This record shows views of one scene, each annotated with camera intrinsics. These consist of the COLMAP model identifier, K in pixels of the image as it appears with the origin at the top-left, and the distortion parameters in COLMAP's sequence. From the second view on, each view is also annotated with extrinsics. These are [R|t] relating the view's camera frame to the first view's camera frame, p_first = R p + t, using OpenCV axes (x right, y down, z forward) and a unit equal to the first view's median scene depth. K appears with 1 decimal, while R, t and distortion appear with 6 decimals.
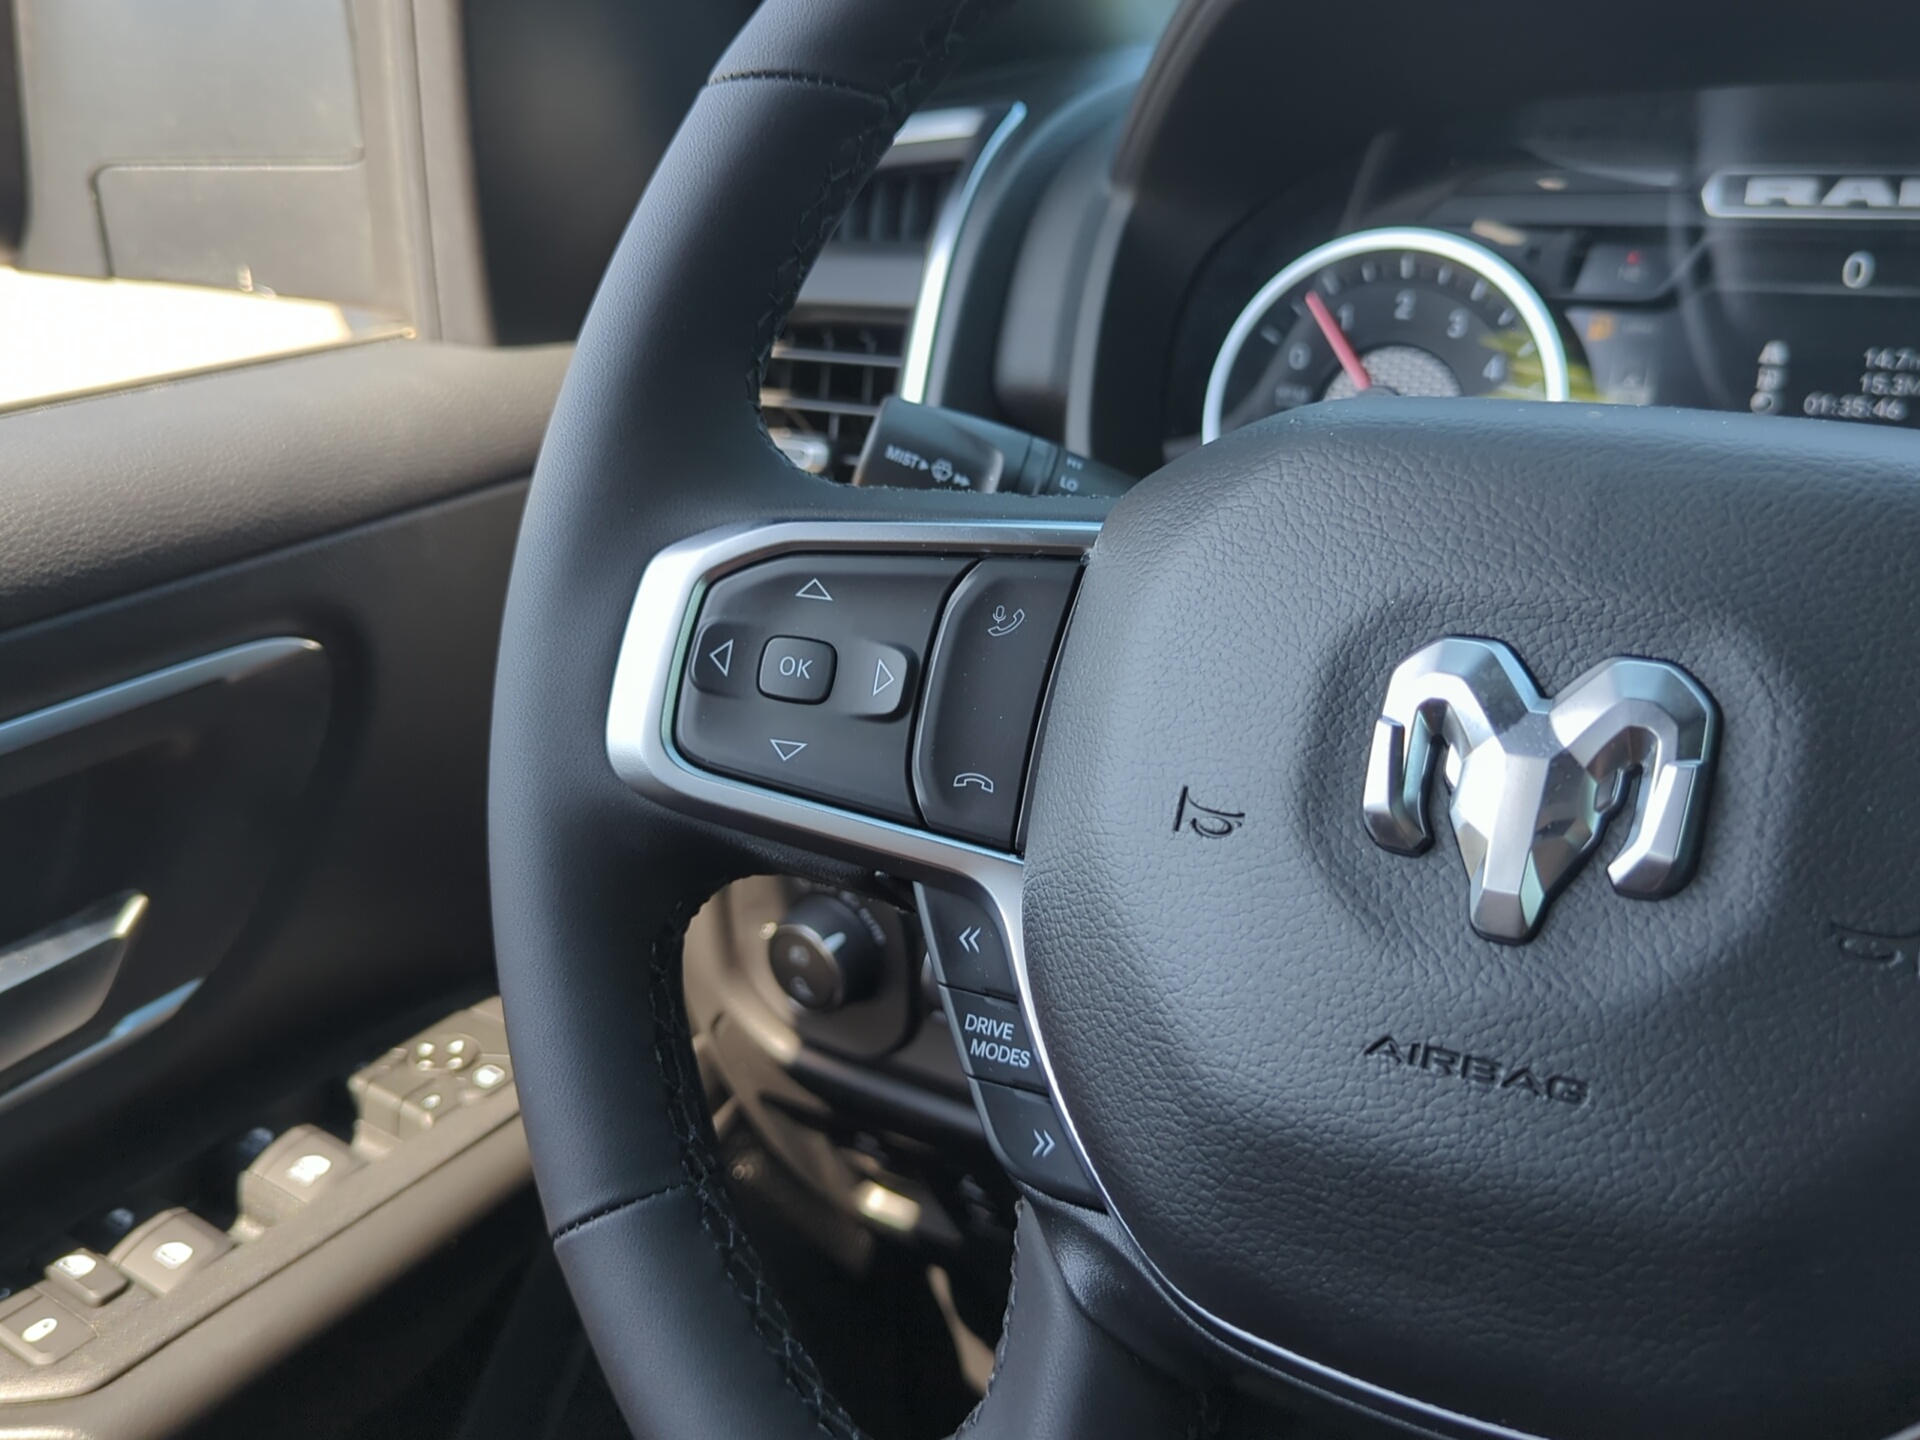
lens RADIAL K [[1931.7, 0, 970.0], [0, 1931.7, 690.1], [0, 0, 1]] dist [0.013114, -0.020975]
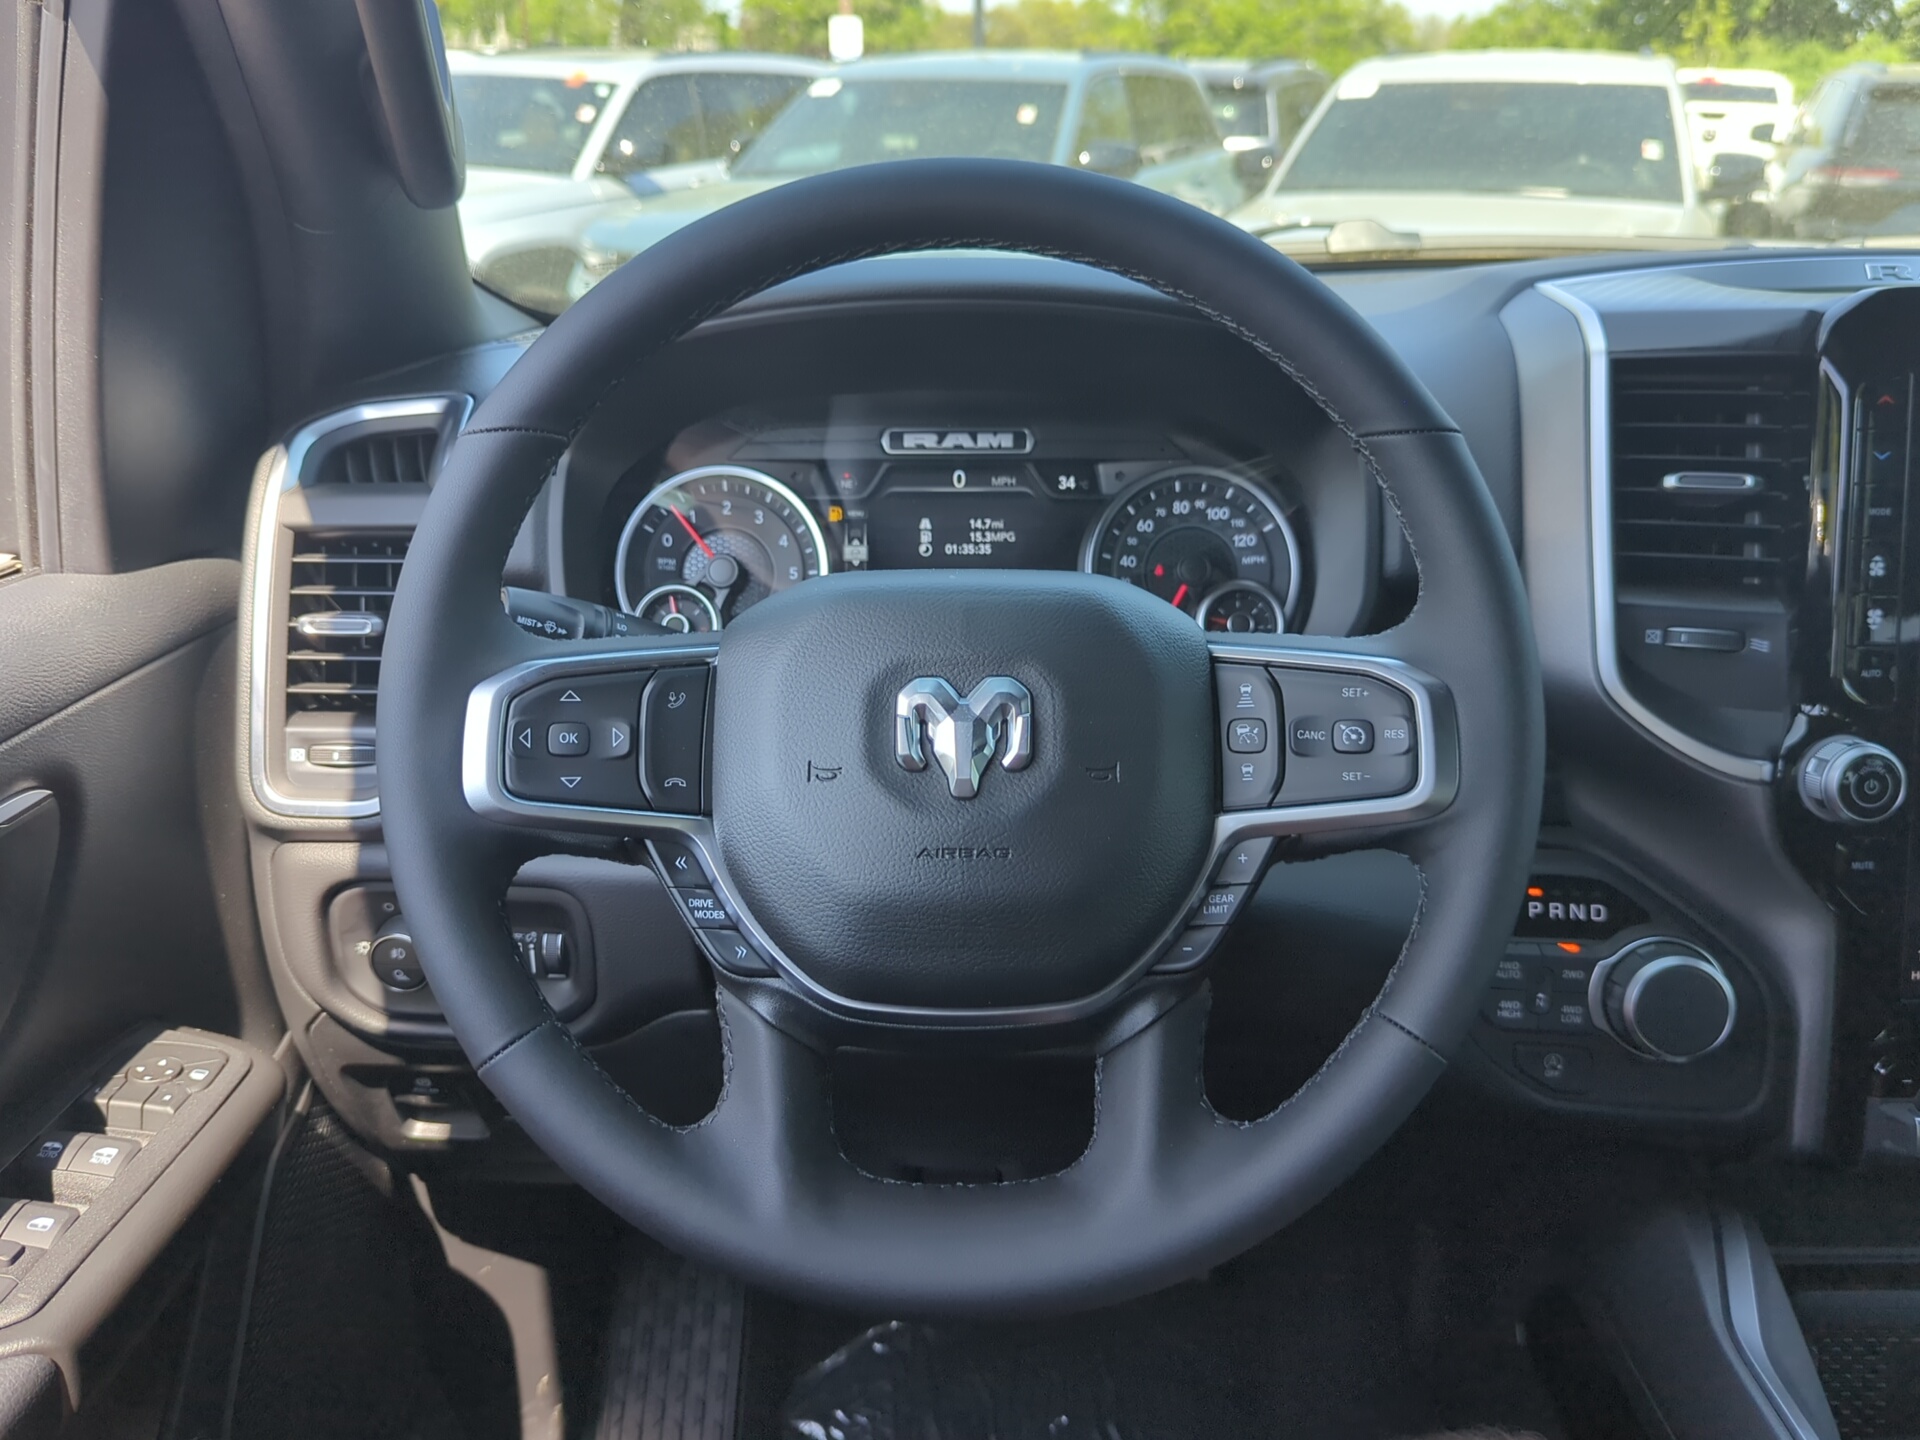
lens RADIAL K [[1536.0, 0, 973.2], [0, 1536.0, 701.4], [0, 0, 1]] dist [0.065582, -0.091425]
pose [[0.860838, -0.121731, 0.494105, -0.505124], [0.139174, 0.990267, 0.001498, 0.005926], [-0.489478, 0.067477, 0.869401, -0.526445]]
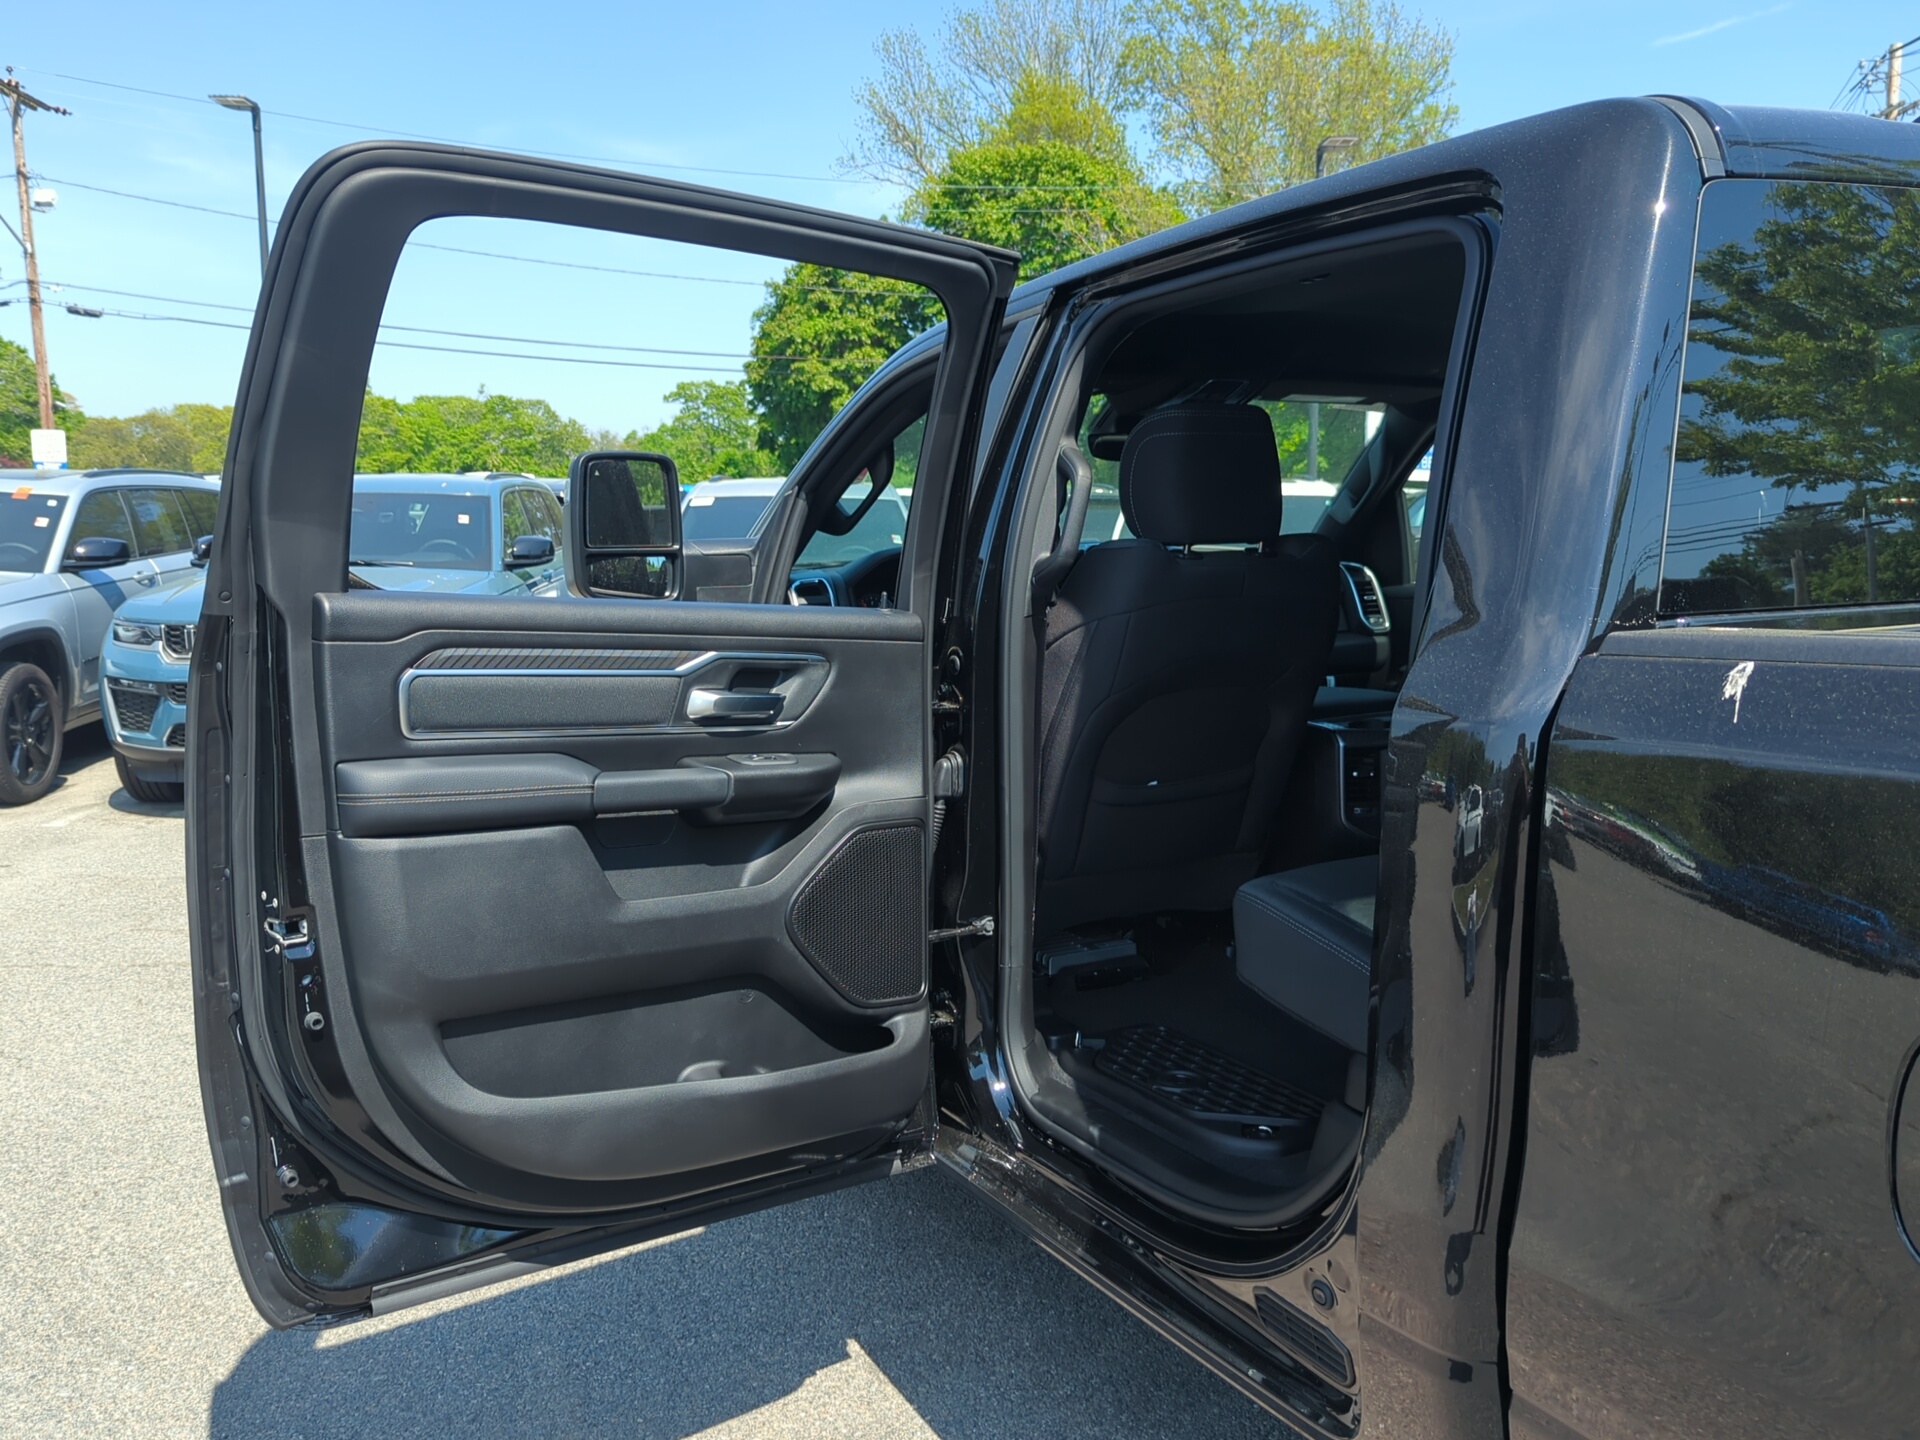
lens RADIAL K [[1582.4, 0, 977.6], [0, 1582.4, 716.5], [0, 0, 1]] dist [0.003198, -0.012392]
pose [[0.513525, -0.051441, 0.856531, -8.333415], [0.295403, 0.947783, -0.120184, 1.848873], [-0.805624, 0.314739, 0.501906, -3.903724]]
